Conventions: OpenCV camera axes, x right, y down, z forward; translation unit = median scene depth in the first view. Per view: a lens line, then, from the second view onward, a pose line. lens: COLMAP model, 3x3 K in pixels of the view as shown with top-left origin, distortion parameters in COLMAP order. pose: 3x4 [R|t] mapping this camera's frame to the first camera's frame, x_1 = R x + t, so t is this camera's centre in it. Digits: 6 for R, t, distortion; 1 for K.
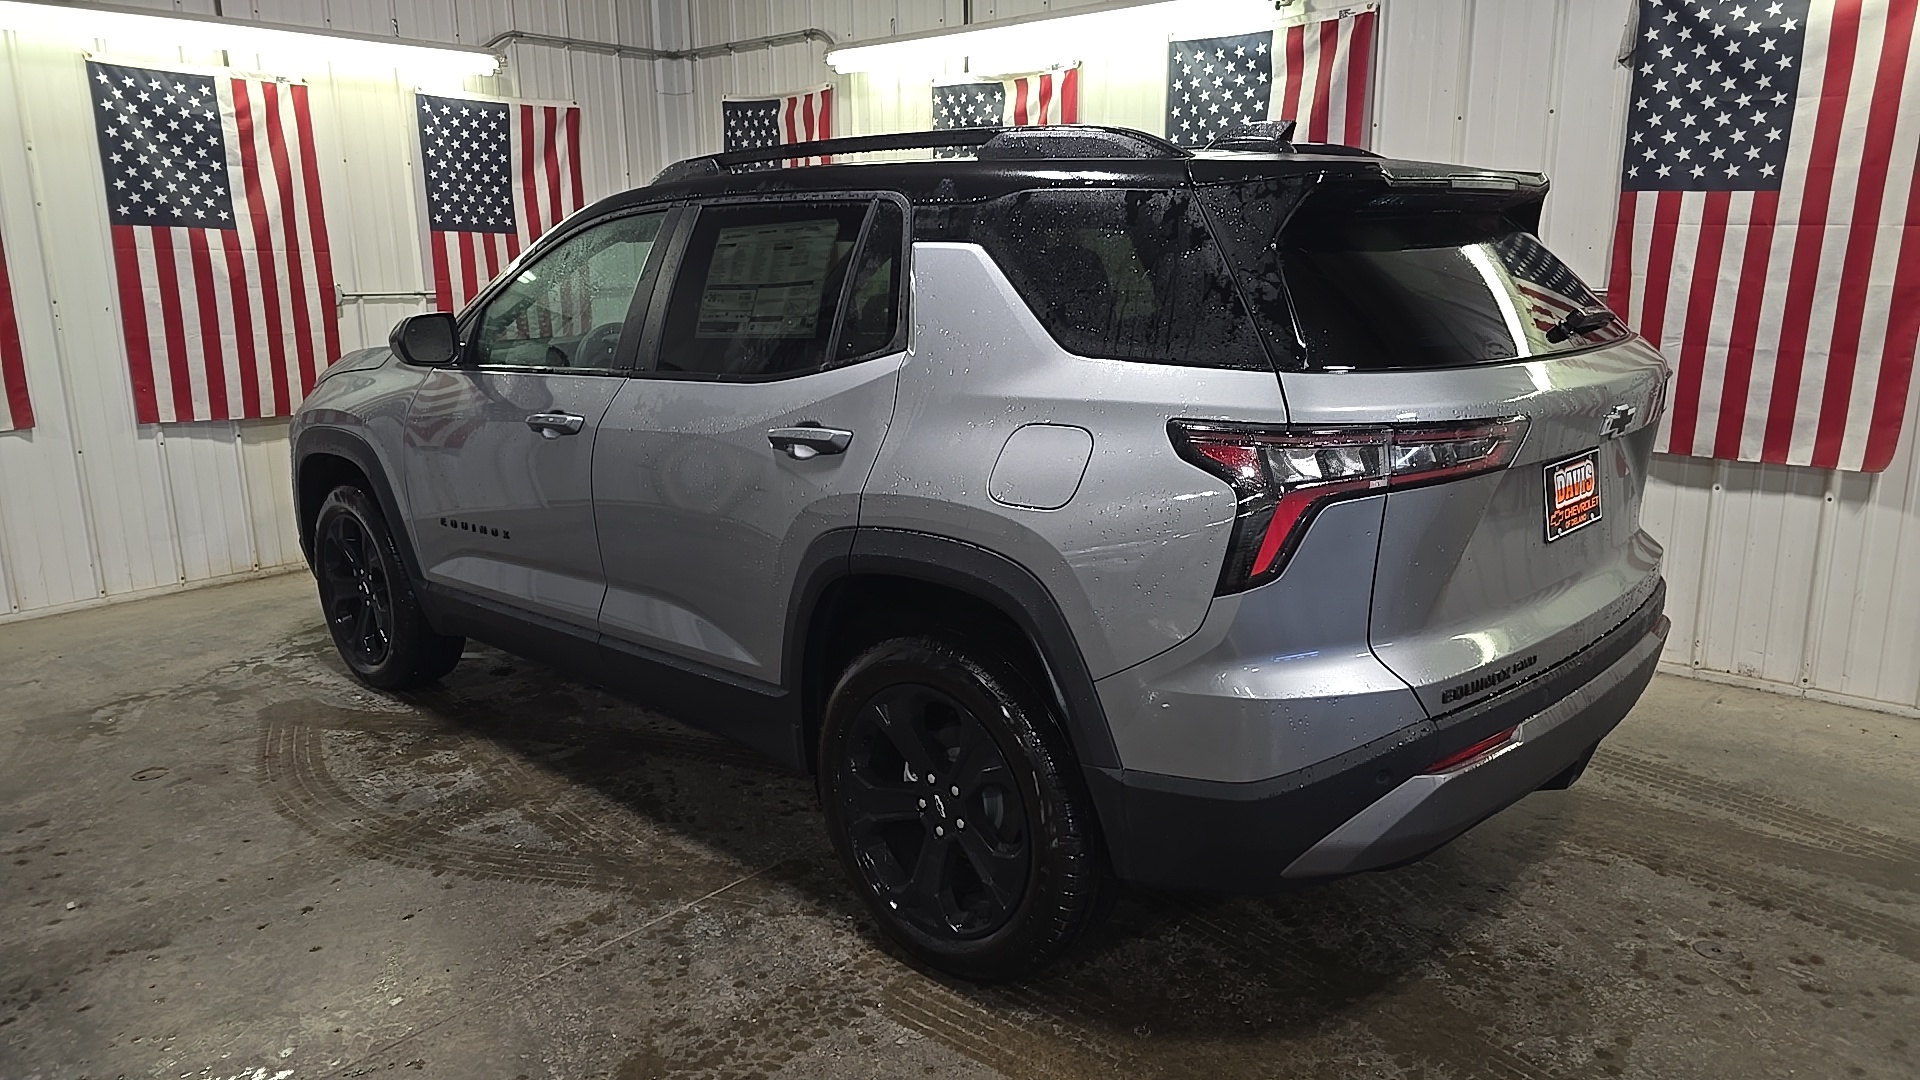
lens RADIAL K [[1290.5, 0, 968.5], [0, 1290.5, 540.9], [0, 0, 1]] dist [0.051104, -0.047441]
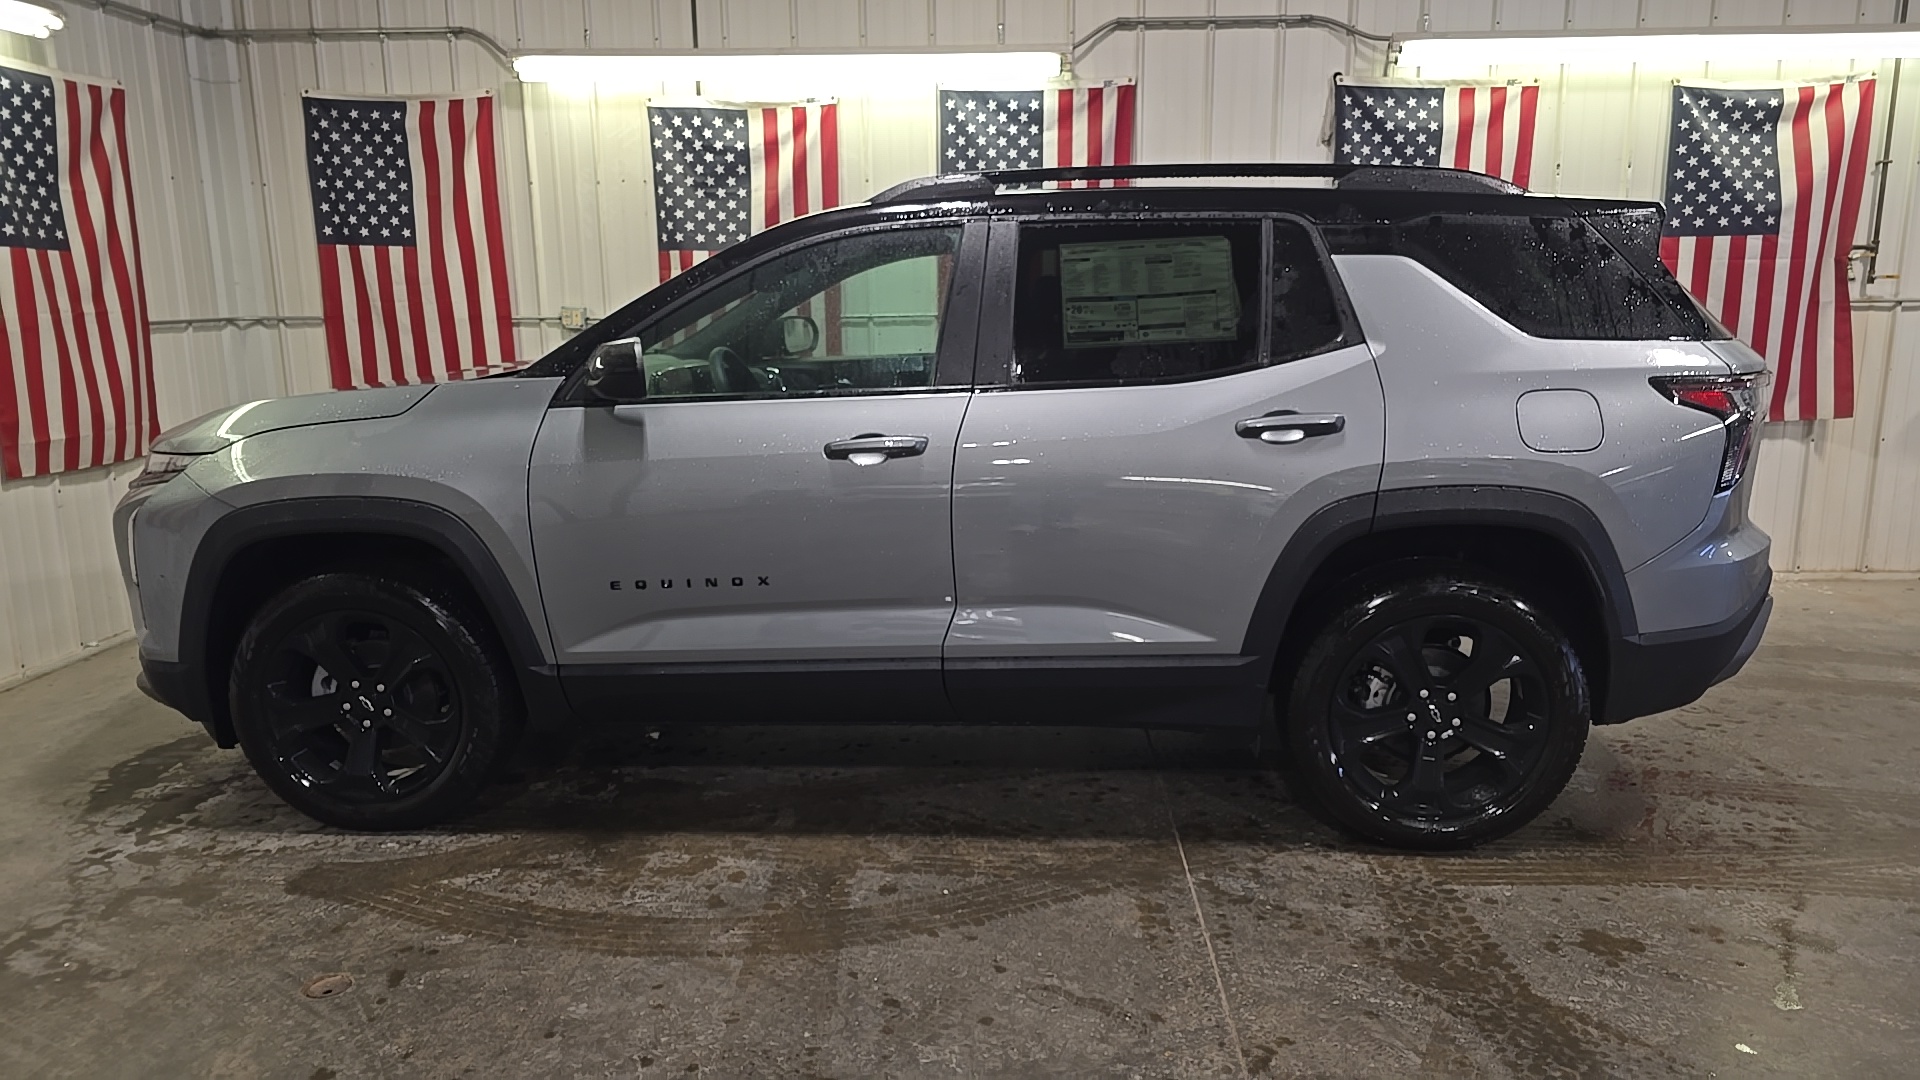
lens RADIAL K [[1290.5, 0, 968.5], [0, 1290.5, 540.9], [0, 0, 1]] dist [0.051104, -0.047441]
pose [[0.775837, -0.118970, 0.619616, -0.726124], [0.138642, 0.990205, 0.016528, -0.024817], [-0.615513, 0.073082, 0.784731, 0.193493]]
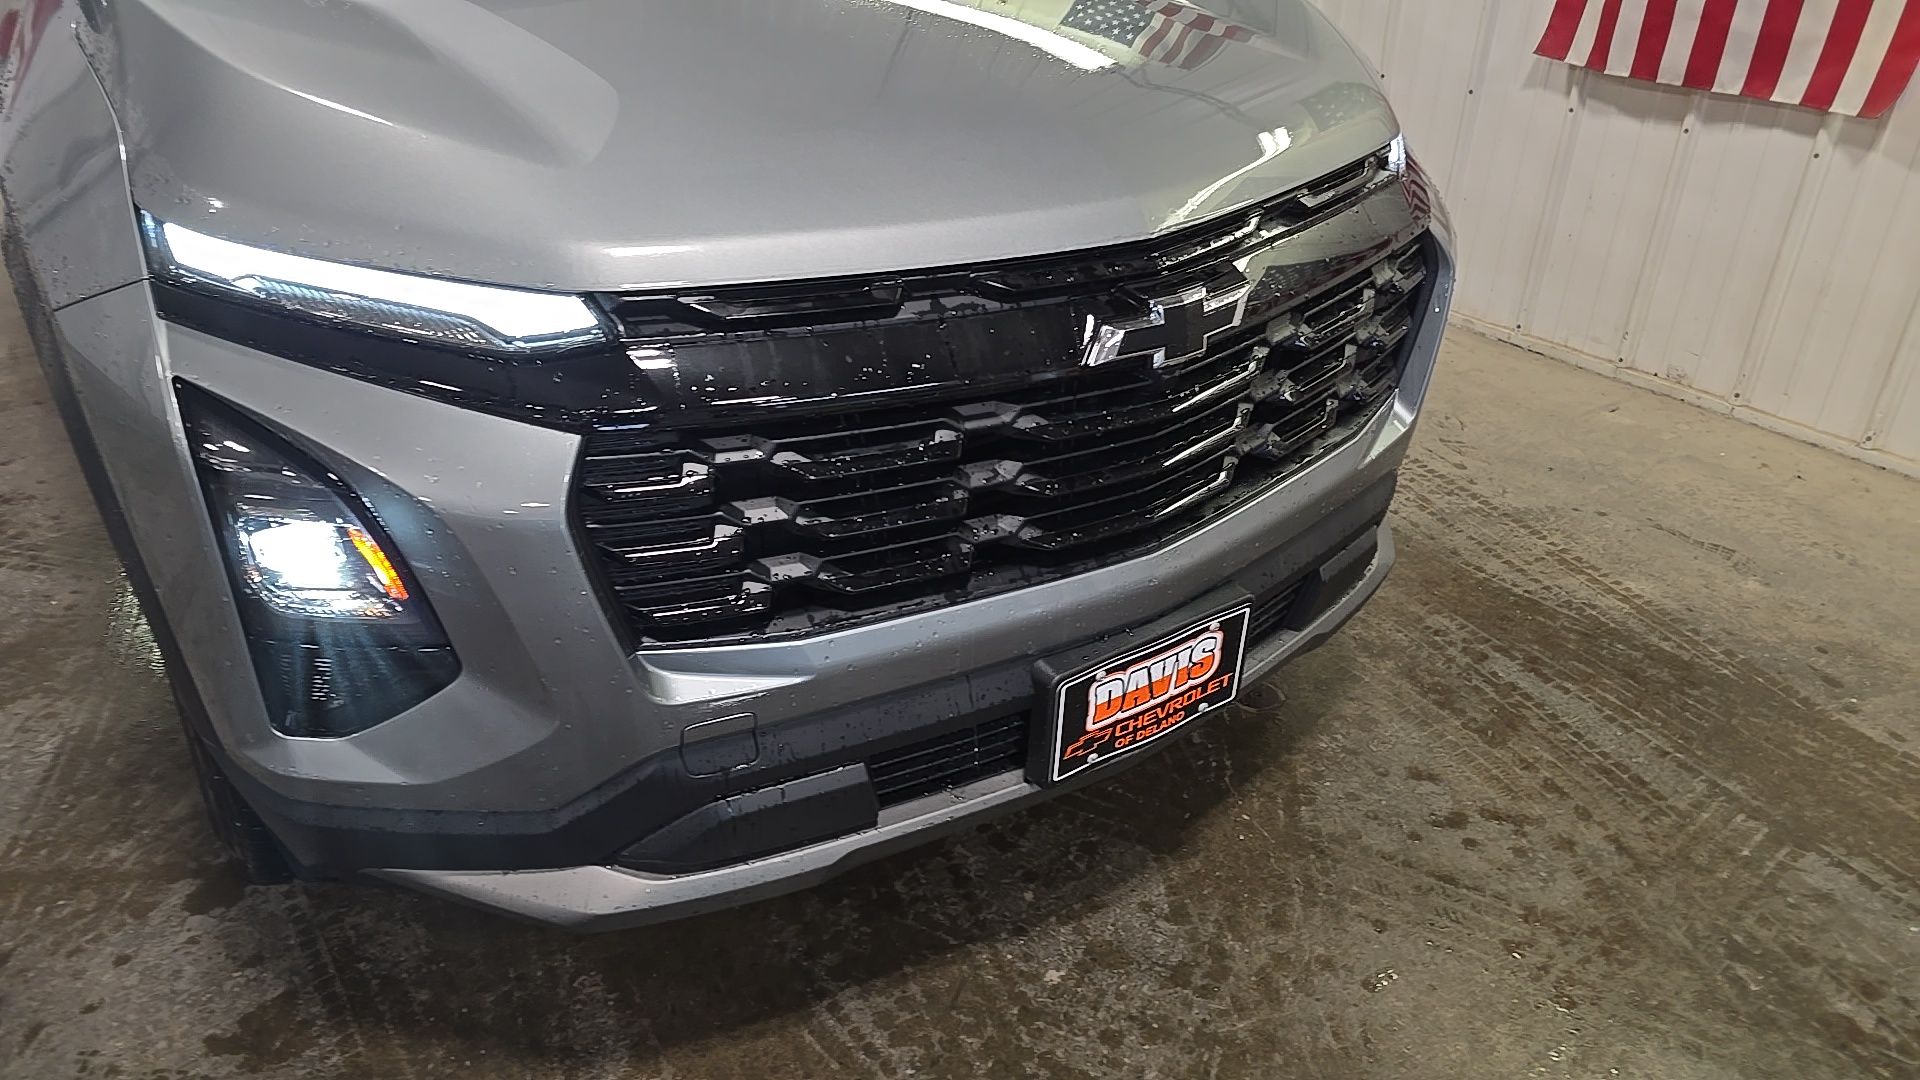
lens RADIAL K [[1290.5, 0, 968.5], [0, 1290.5, 540.9], [0, 0, 1]] dist [0.051104, -0.047441]
pose [[0.972203, 0.133990, -0.192012, 0.366657], [-0.073555, 0.953332, 0.292826, -0.005729], [0.222287, -0.270563, 0.936688, 0.144812]]
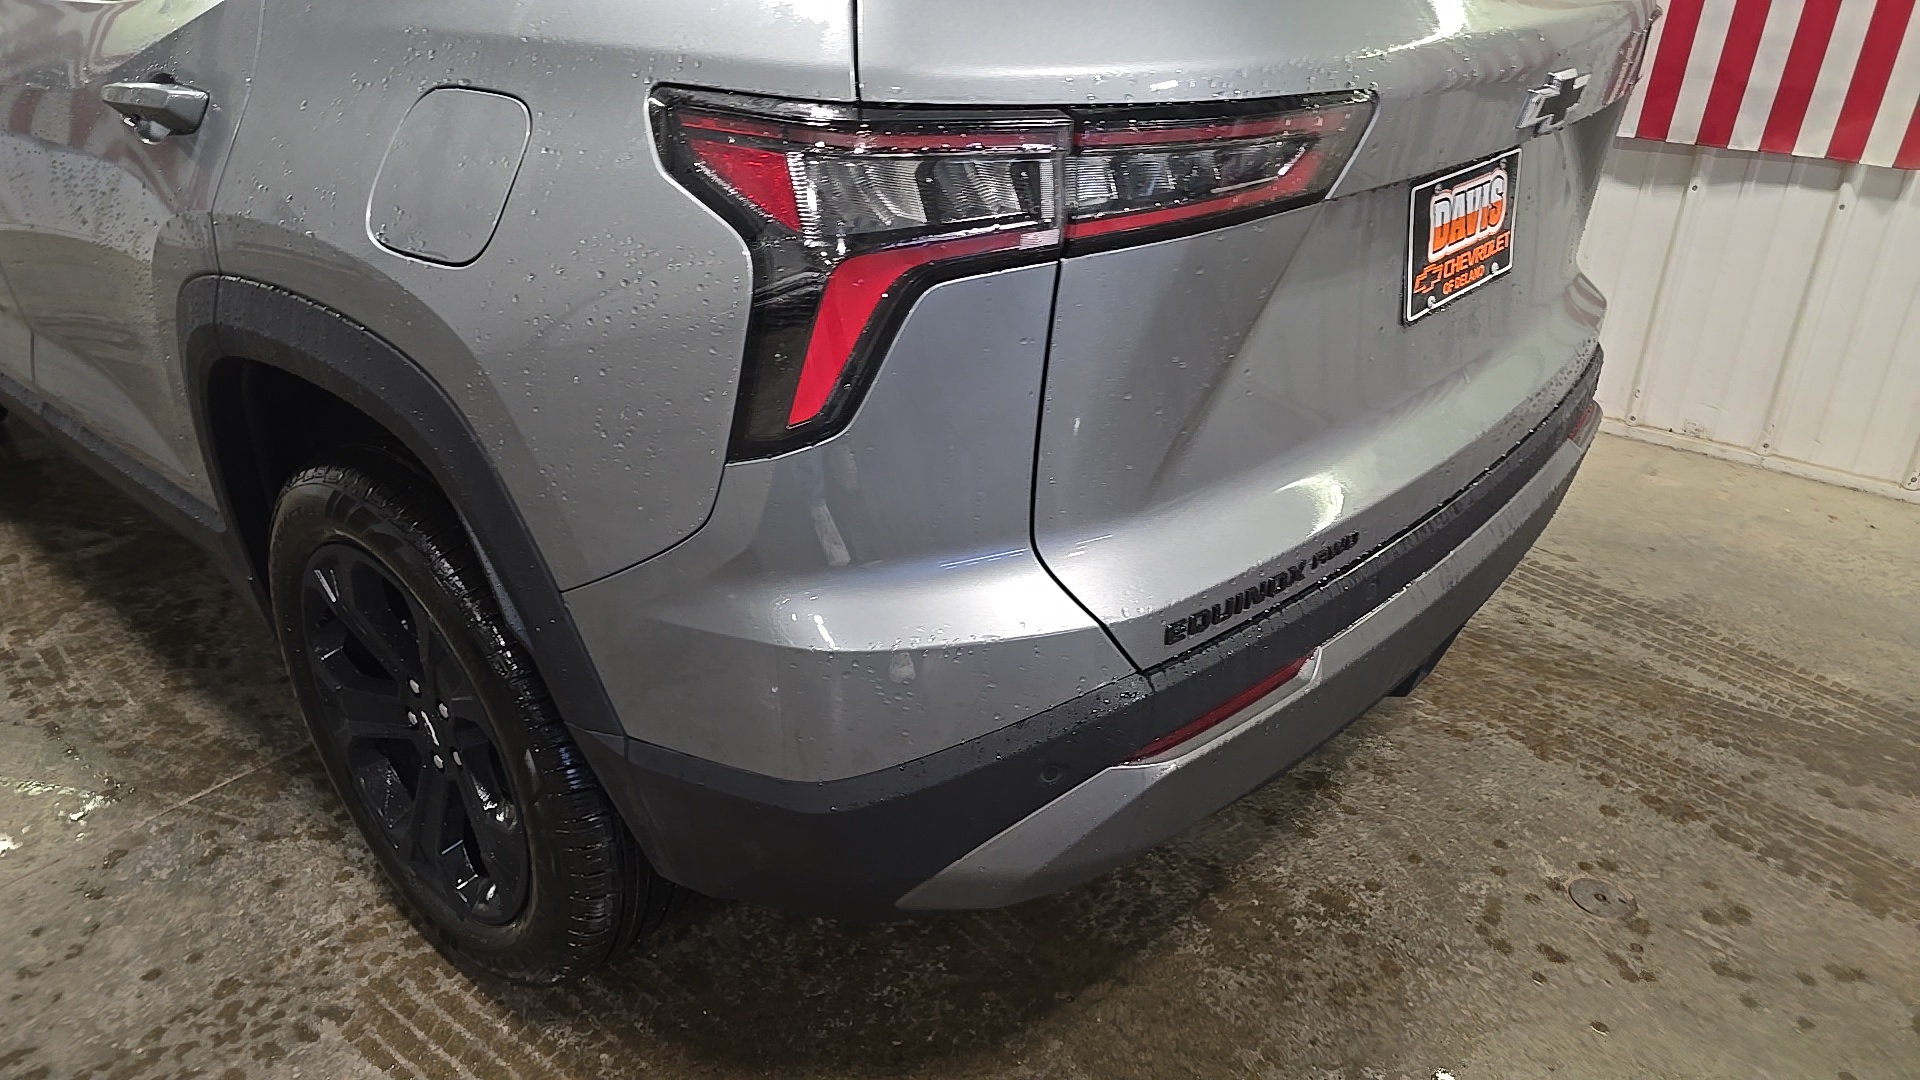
lens RADIAL K [[1278.6, 0, 971.1], [0, 1278.6, 538.3], [0, 0, 1]] dist [0.070977, -0.064928]
pose [[0.999149, 0.001370, 0.041223, 0.140614], [-0.011638, 0.968197, 0.249916, -0.028846], [-0.039570, -0.250183, 0.967390, 0.265018]]
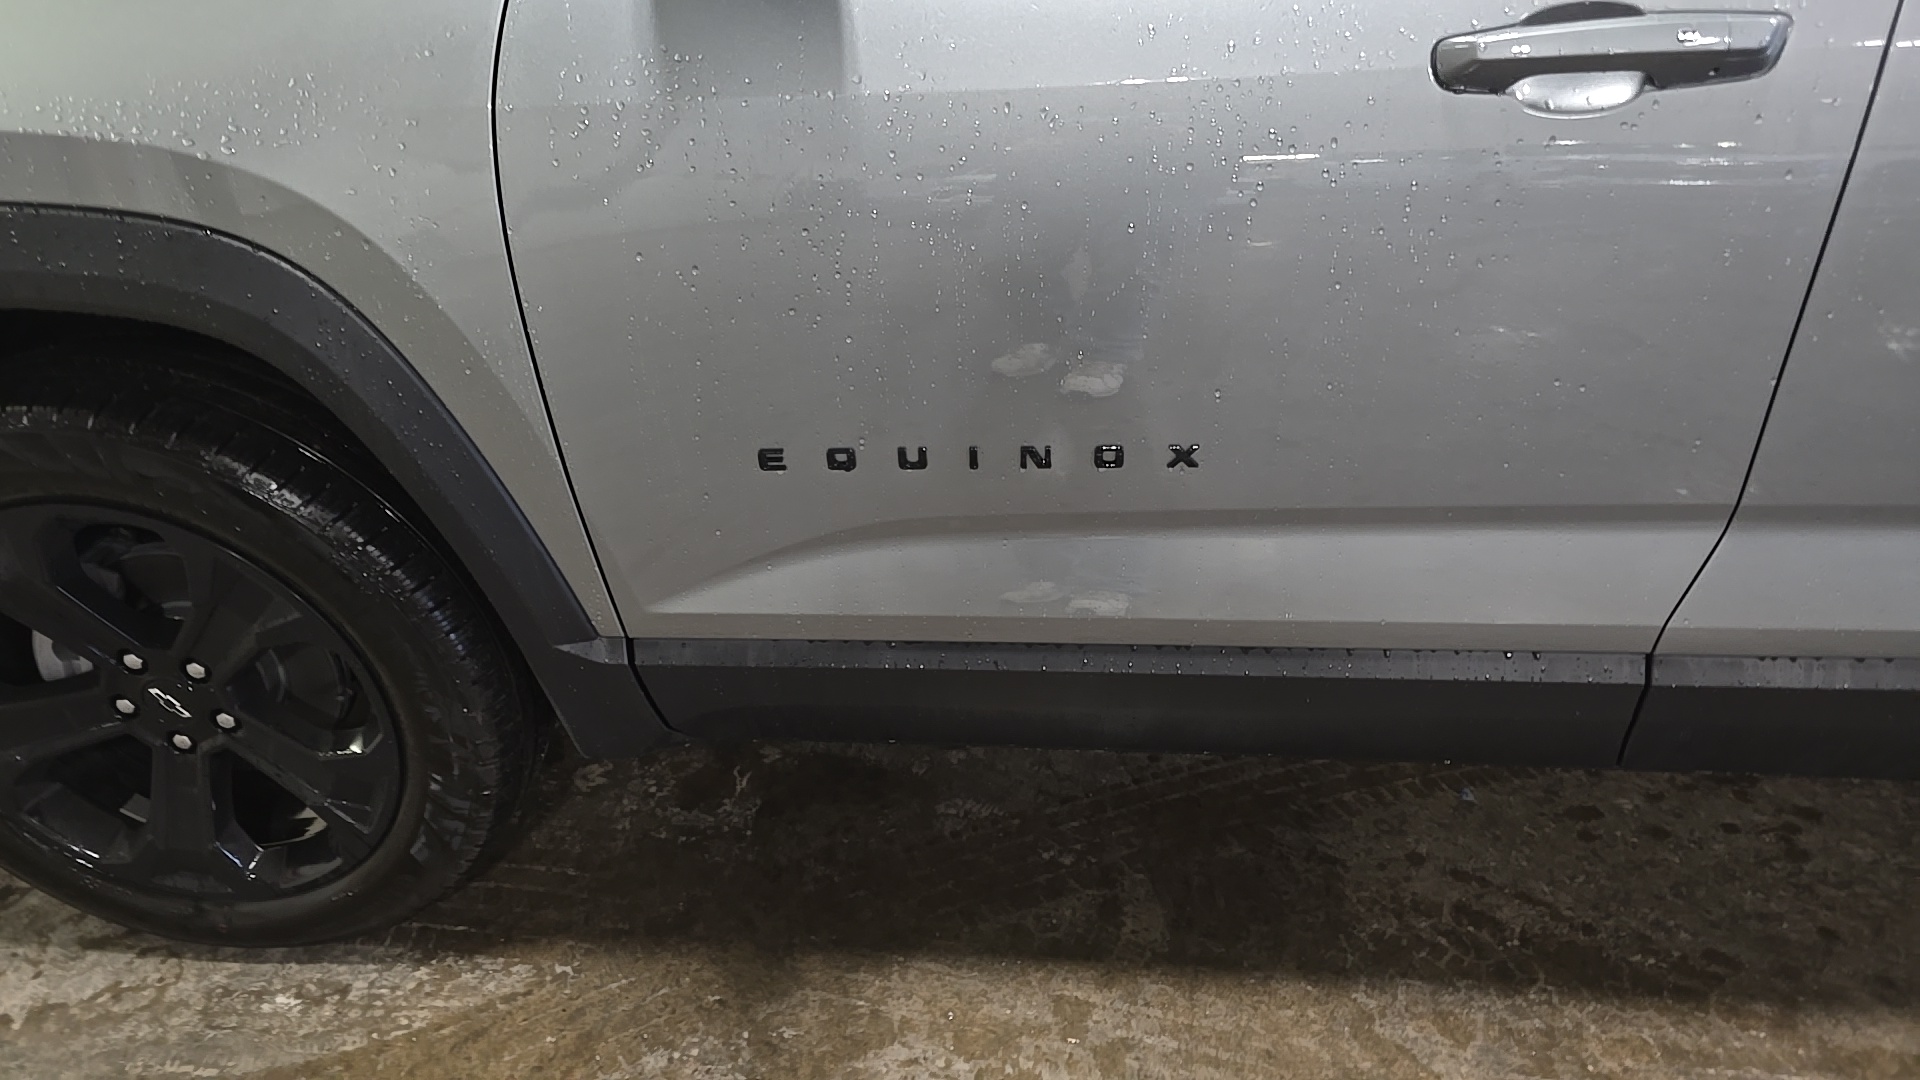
lens RADIAL K [[1290.5, 0, 968.5], [0, 1290.5, 540.9], [0, 0, 1]] dist [0.051104, -0.047441]
pose [[0.778163, -0.309573, 0.546467, -0.528177], [0.133105, 0.931609, 0.338214, -0.091437], [-0.613796, -0.190448, 0.766149, 0.716548]]
